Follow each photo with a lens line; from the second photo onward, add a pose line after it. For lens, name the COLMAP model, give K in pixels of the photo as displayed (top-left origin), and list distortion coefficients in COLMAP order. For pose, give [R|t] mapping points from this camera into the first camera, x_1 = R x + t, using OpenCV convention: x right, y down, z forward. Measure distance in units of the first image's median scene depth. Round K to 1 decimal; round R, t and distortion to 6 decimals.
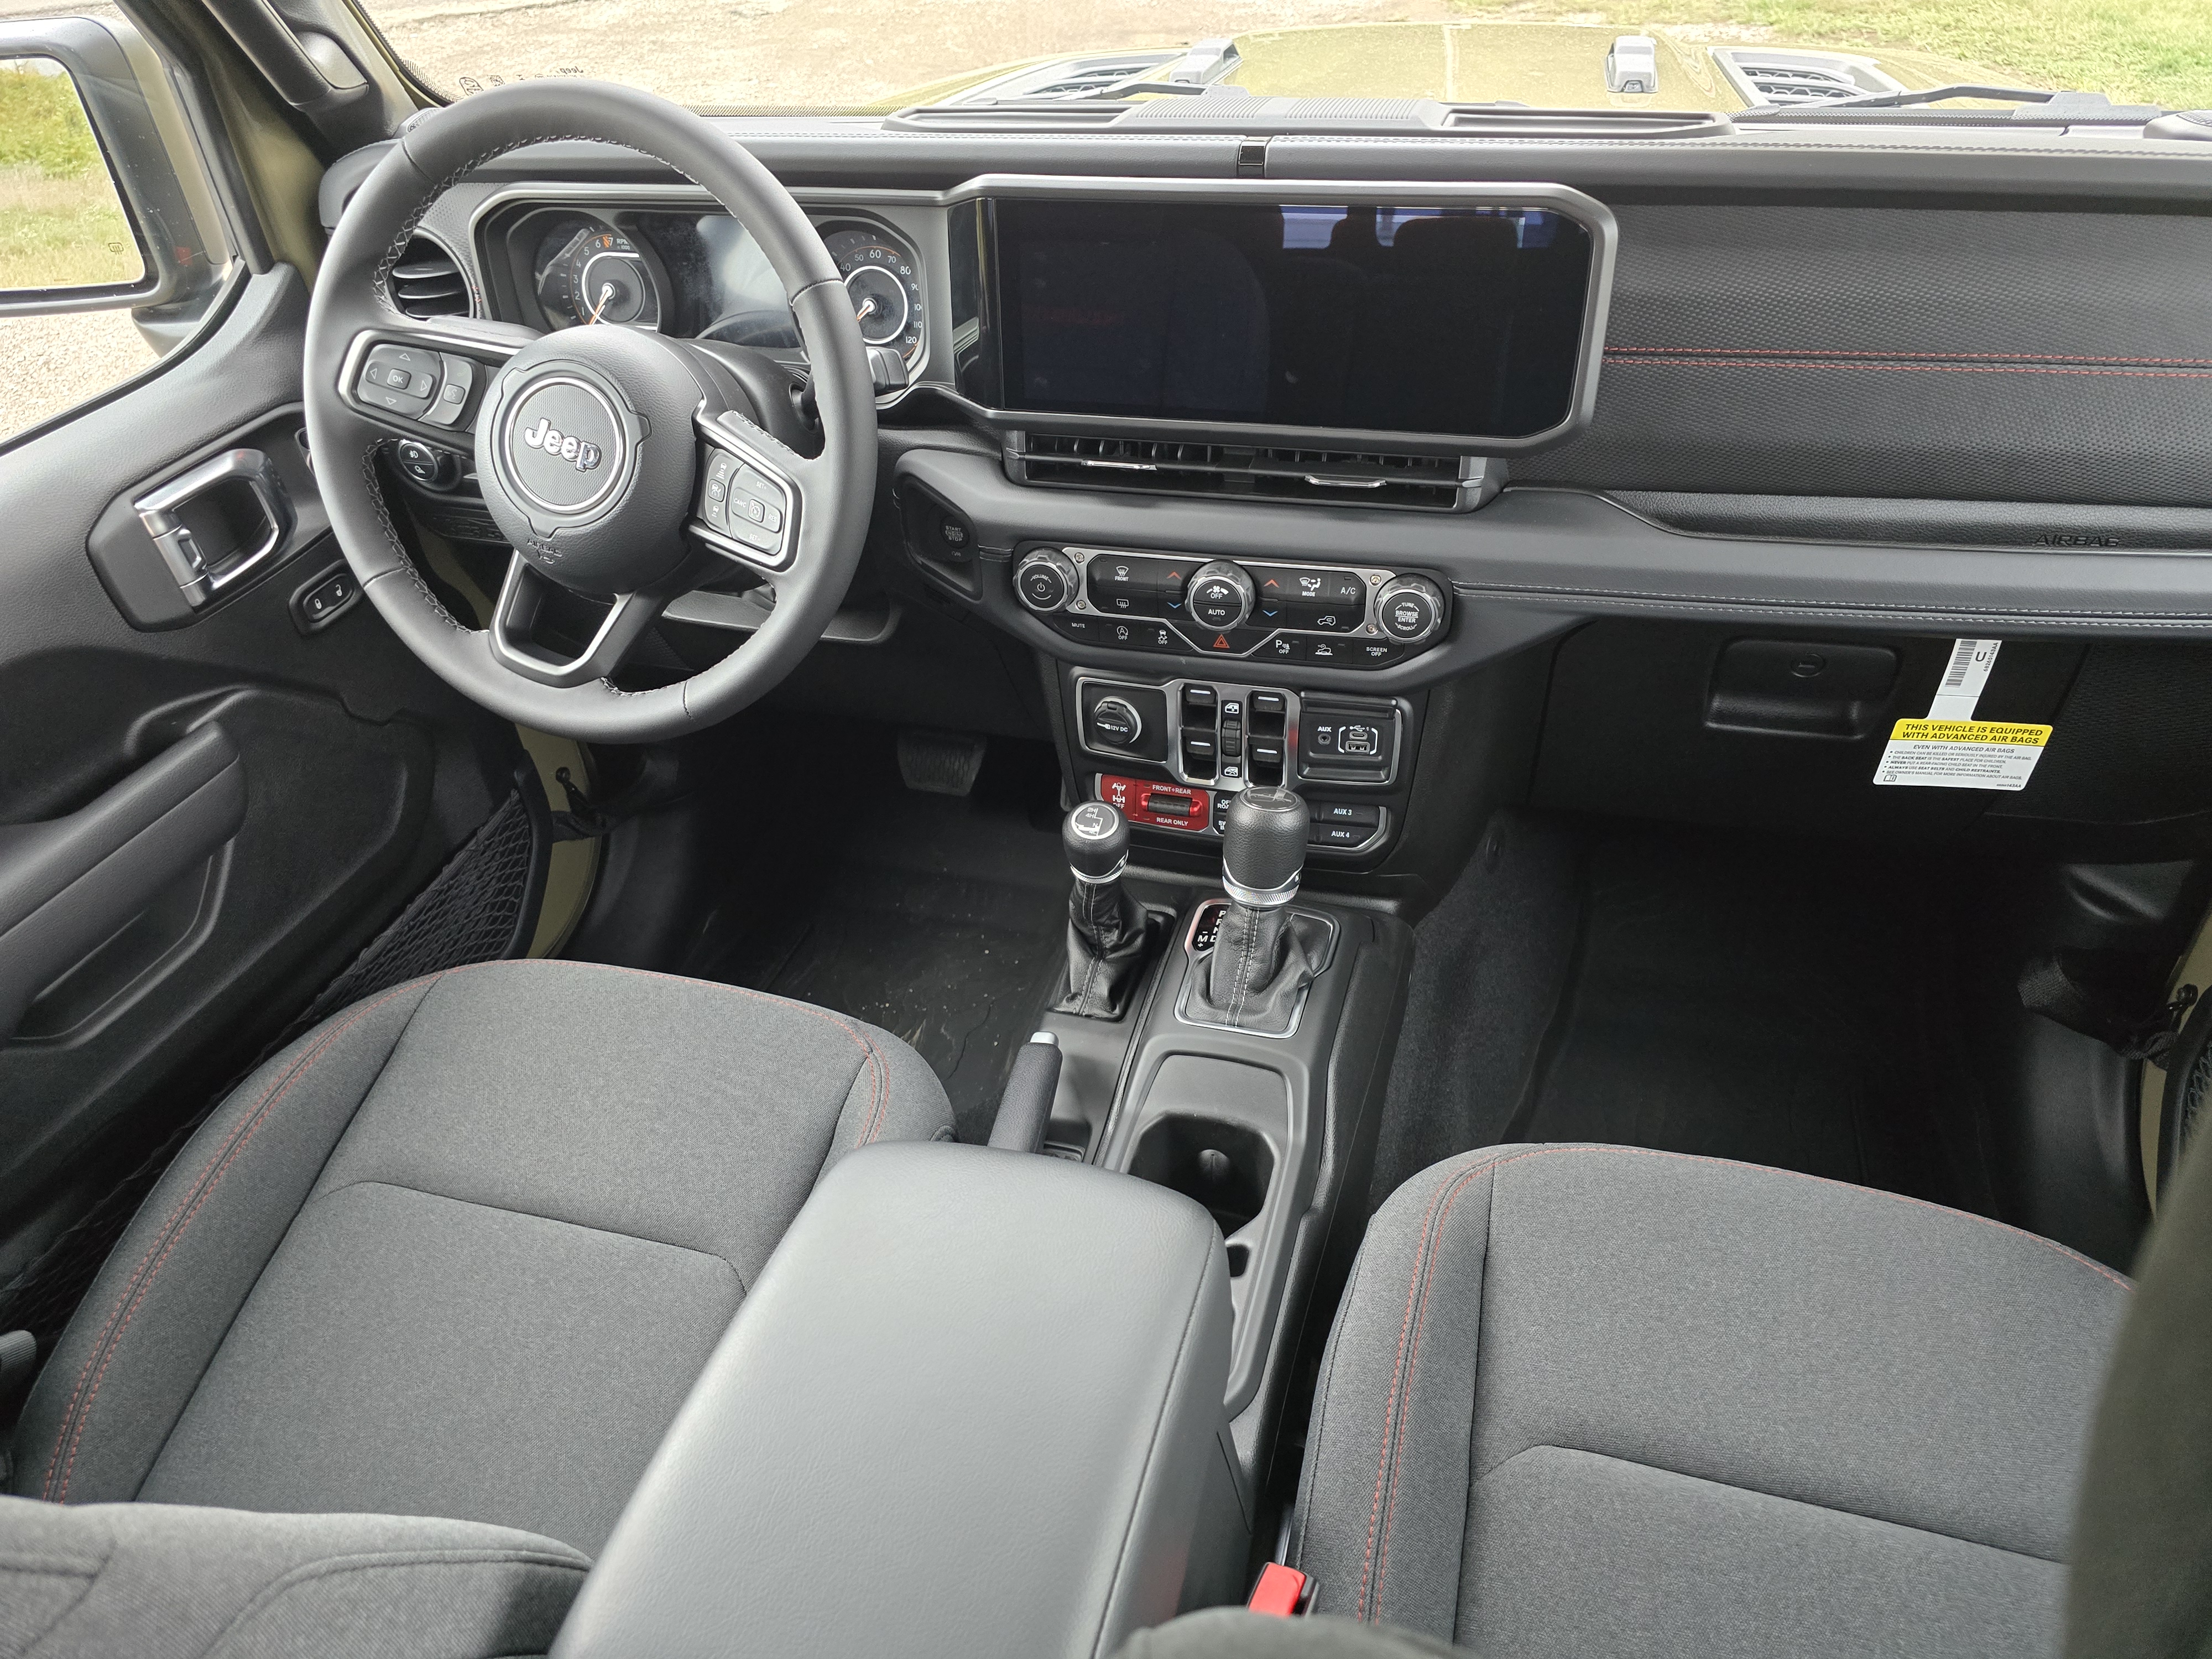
lens RADIAL K [[1544.0, 0, 1106.0], [0, 1544.0, 829.5], [0, 0, 1]] dist [-0.003286, -0.001044]
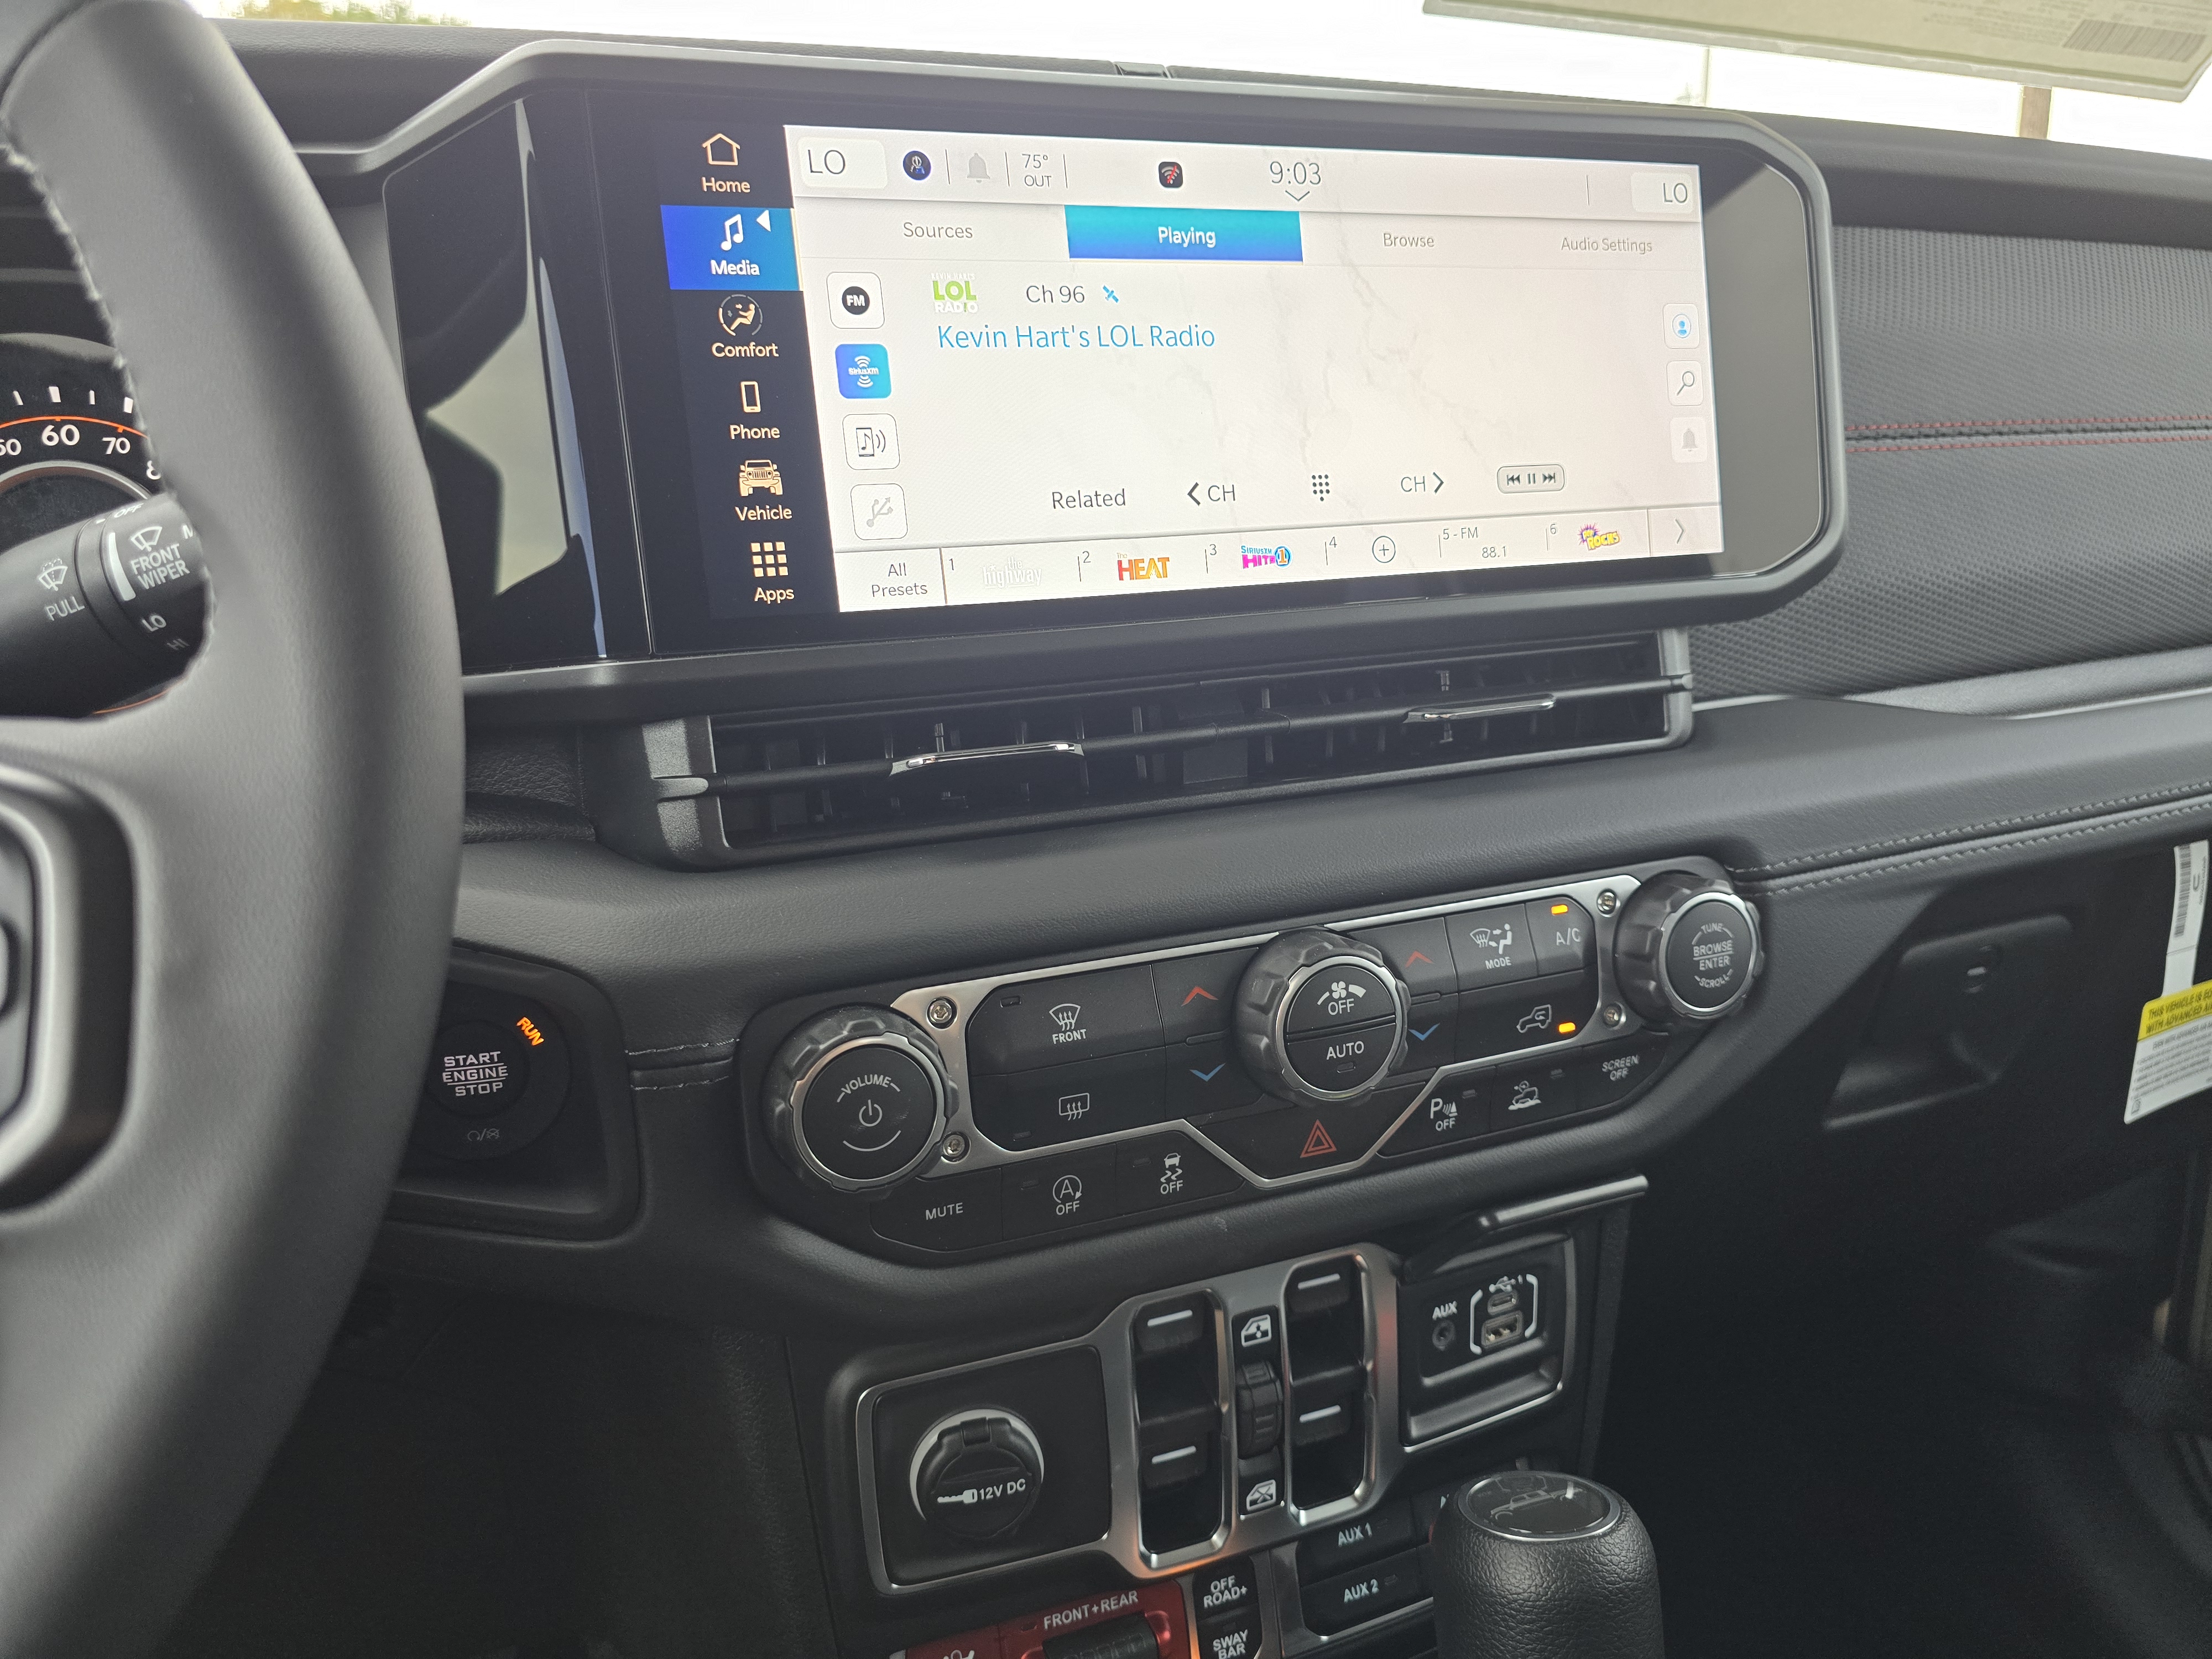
lens RADIAL K [[1518.8, 0, 1106.0], [0, 1518.8, 829.5], [0, 0, 1]] dist [0.102204, -0.156426]
pose [[0.792027, -0.106552, 0.601116, -0.196829], [0.358681, 0.877999, -0.316965, -0.085782], [-0.494006, 0.466653, 0.733617, 0.693765]]
